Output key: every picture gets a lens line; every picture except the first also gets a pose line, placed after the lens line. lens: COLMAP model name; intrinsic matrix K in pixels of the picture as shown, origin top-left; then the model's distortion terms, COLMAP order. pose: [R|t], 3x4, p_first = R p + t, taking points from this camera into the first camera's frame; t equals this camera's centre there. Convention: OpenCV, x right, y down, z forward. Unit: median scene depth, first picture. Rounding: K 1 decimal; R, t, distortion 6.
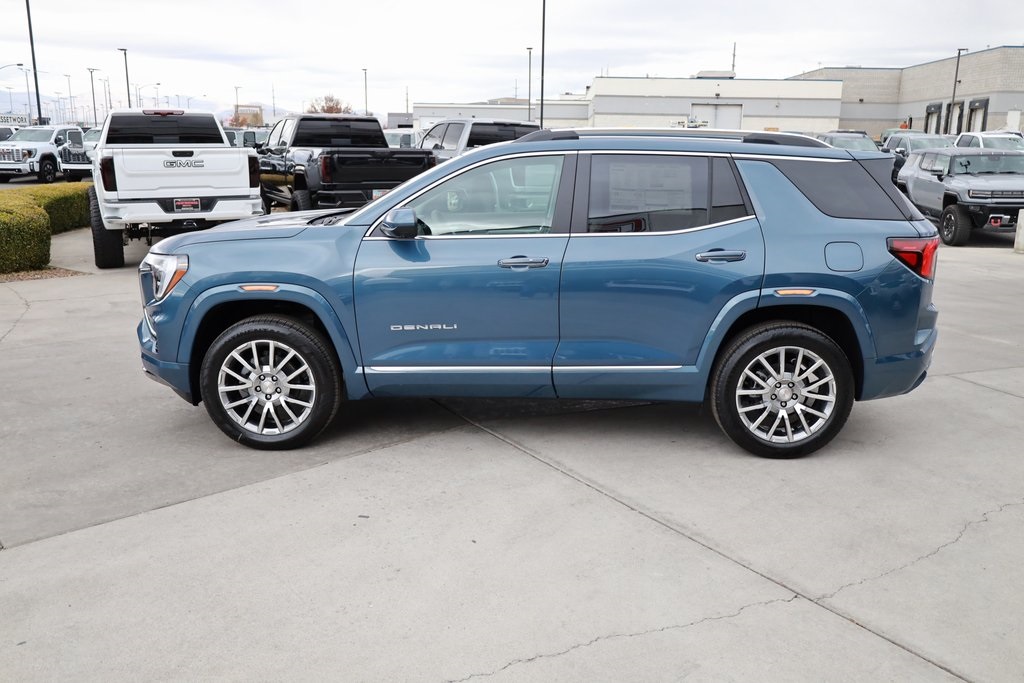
lens RADIAL K [[902.2, 0, 512.0], [0, 902.2, 341.5], [0, 0, 1]] dist [-0.002424, -0.001467]
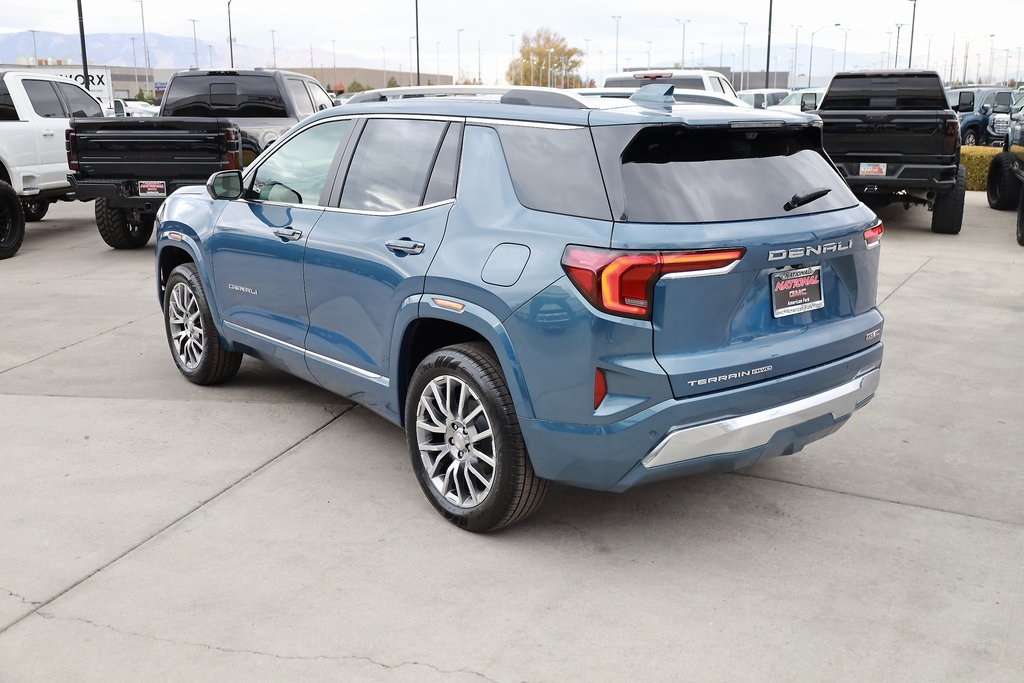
lens RADIAL K [[1026.0, 0, 512.0], [0, 1026.0, 341.5], [0, 0, 1]] dist [-0.008161, 0.014084]
pose [[0.608970, 0.161202, -0.776640, 0.985384], [-0.154180, 0.984512, 0.083455, -0.100948], [0.778064, 0.068921, 0.624393, 0.505873]]
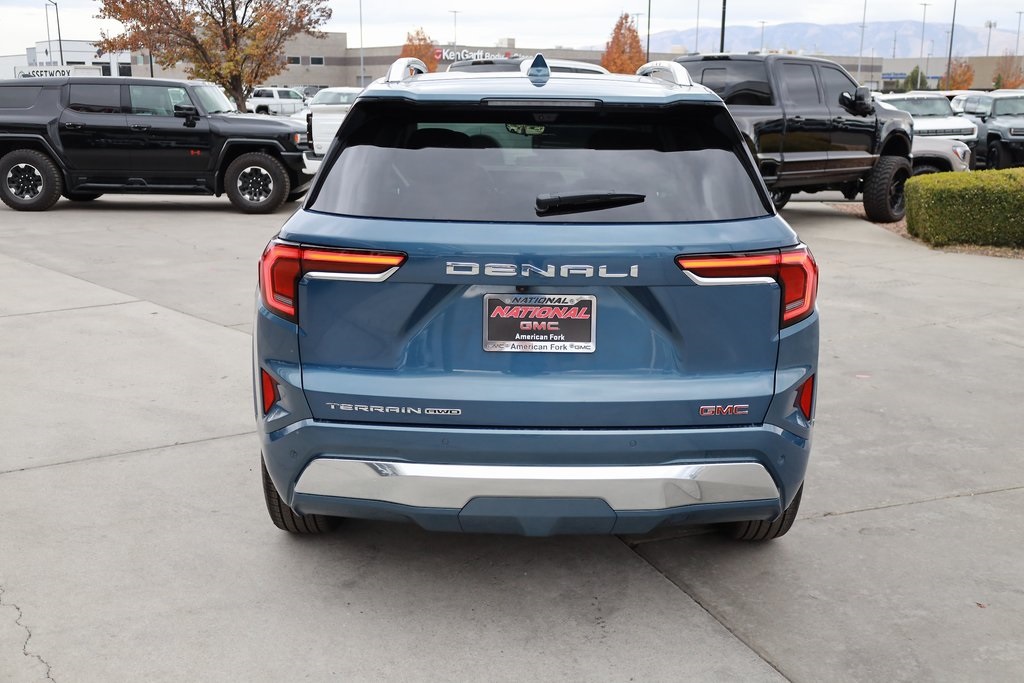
lens RADIAL K [[1090.5, 0, 512.0], [0, 1090.5, 341.5], [0, 0, 1]] dist [-0.001896, 0.012502]
pose [[-0.066347, 0.202569, -0.977018, 1.130211], [-0.217810, 0.952621, 0.212301, -0.234838], [0.973734, 0.226890, -0.019082, 1.200795]]
